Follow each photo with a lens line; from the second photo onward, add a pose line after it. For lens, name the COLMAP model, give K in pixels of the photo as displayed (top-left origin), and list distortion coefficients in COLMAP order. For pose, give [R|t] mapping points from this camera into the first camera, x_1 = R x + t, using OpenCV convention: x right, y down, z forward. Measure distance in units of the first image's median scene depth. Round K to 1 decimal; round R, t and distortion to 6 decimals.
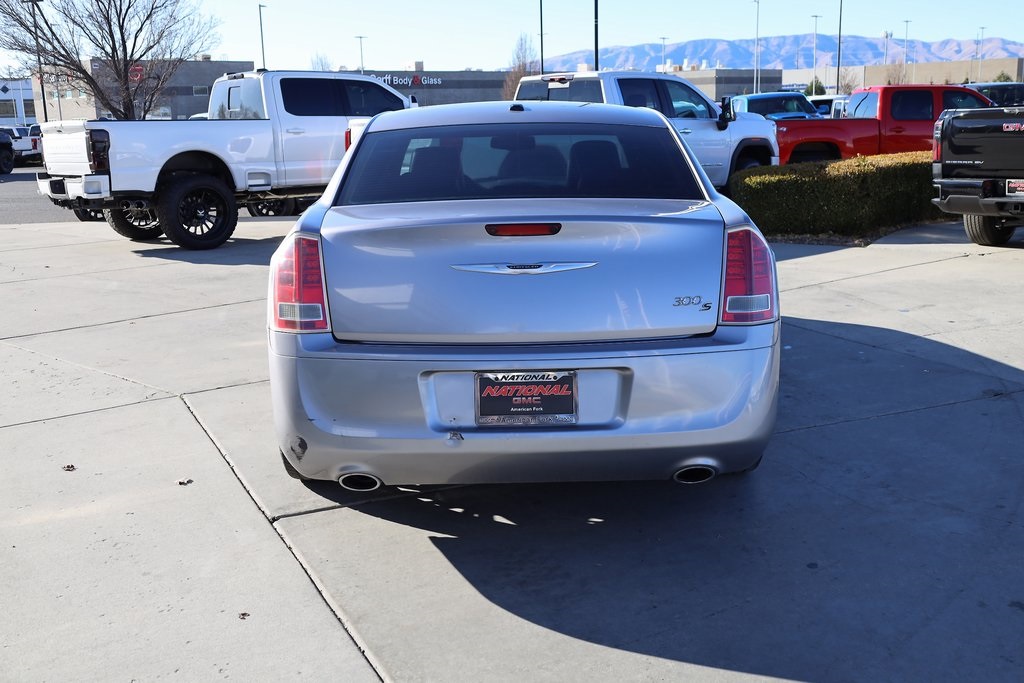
lens RADIAL K [[1054.2, 0, 512.0], [0, 1054.2, 341.5], [0, 0, 1]] dist [-0.005382, -0.014488]
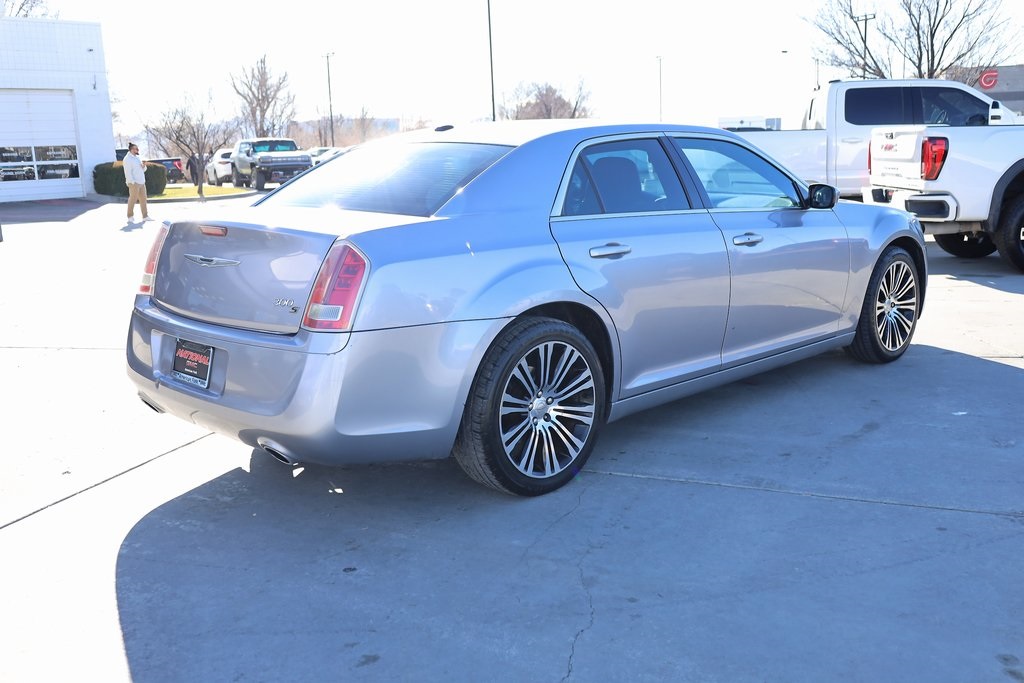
lens RADIAL K [[998.6, 0, 512.0], [0, 998.6, 341.5], [0, 0, 1]] dist [-0.005987, -0.014579]
pose [[0.664322, 0.136215, -0.734930, 0.314026], [-0.131401, 0.989224, 0.064569, -0.028135], [0.735805, 0.053676, 0.675062, 0.125077]]
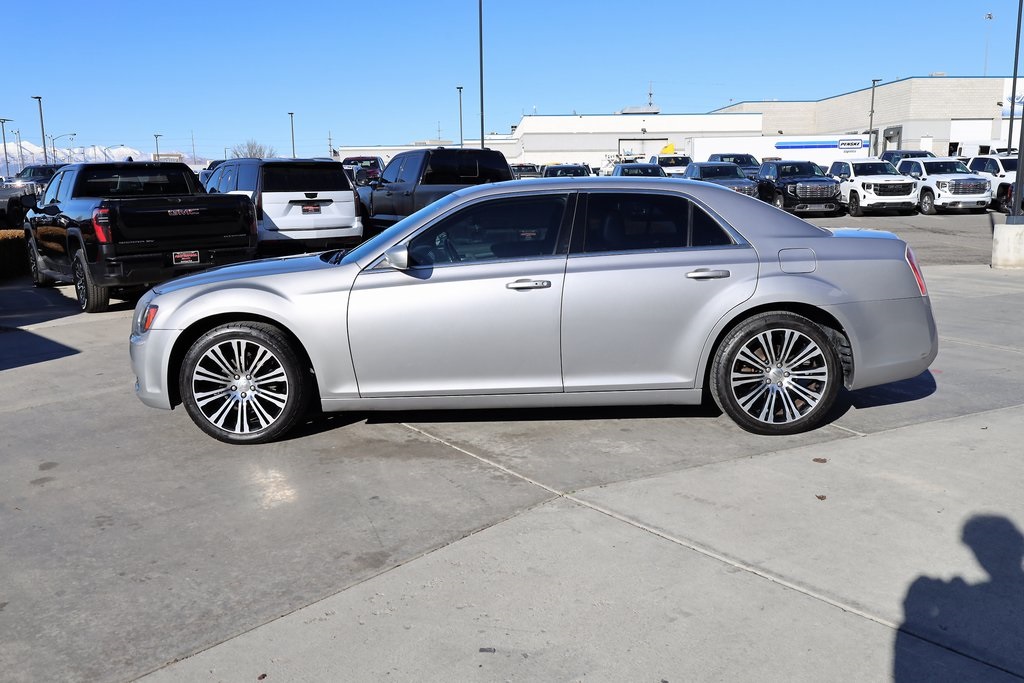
lens RADIAL K [[862.4, 0, 512.0], [0, 862.4, 341.5], [0, 0, 1]] dist [-0.029184, 0.006262]
pose [[-0.020676, -0.150403, 0.988409, -0.461598], [0.226350, 0.962246, 0.151157, -0.087197], [-0.973827, 0.226852, 0.014148, 0.460607]]
